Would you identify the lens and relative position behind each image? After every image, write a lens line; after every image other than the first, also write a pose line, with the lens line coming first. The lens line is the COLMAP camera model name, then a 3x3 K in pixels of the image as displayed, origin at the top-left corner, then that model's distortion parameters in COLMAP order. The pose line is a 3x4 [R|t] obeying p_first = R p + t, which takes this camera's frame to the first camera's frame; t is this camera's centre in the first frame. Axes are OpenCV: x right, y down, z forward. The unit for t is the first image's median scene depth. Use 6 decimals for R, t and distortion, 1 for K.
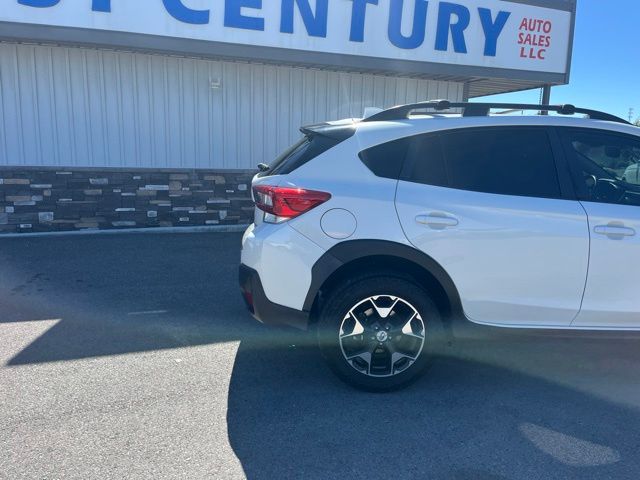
lens RADIAL K [[484.0, 0, 322.3], [0, 484.0, 234.8], [0, 0, 1]] dist [0.066987, -0.088803]
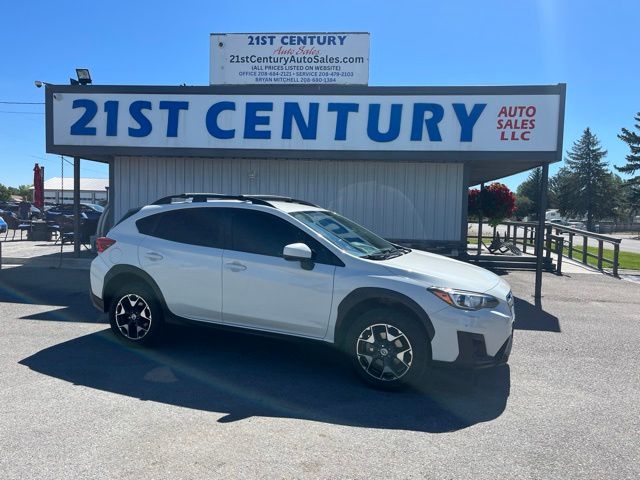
lens RADIAL K [[484.0, 0, 319.0], [0, 484.0, 242.4], [0, 0, 1]] dist [0.066987, -0.088803]
pose [[0.893064, 0.027586, -0.449084, 0.636547], [-0.085071, 0.990468, -0.108334, 0.026141], [0.441815, 0.134953, 0.886898, -0.159334]]
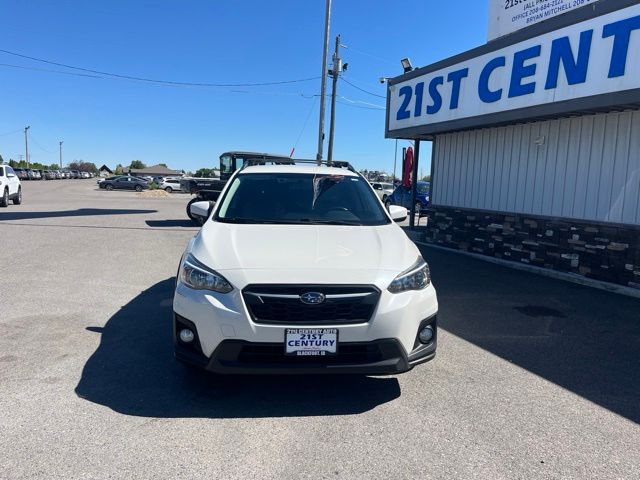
lens RADIAL K [[484.0, 0, 314.6], [0, 484.0, 234.2], [0, 0, 1]] dist [0.066987, -0.088803]
pose [[0.013170, 0.083653, -0.996408, 0.987392], [-0.208979, 0.974718, 0.079070, -0.081169], [0.977831, 0.207187, 0.030319, 0.521213]]
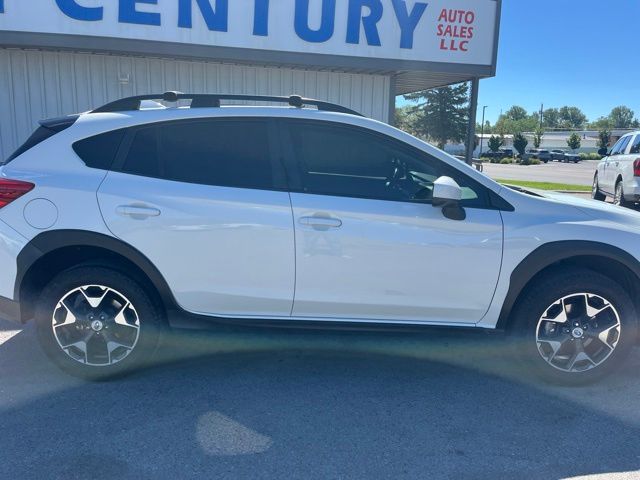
lens RADIAL K [[484.0, 0, 319.9], [0, 484.0, 236.4], [0, 0, 1]] dist [0.066987, -0.088803]
pose [[0.998711, 0.003802, -0.050612, 0.251741], [-0.003277, 0.999940, 0.010454, 0.004355], [0.050649, -0.010275, 0.998664, 0.003915]]
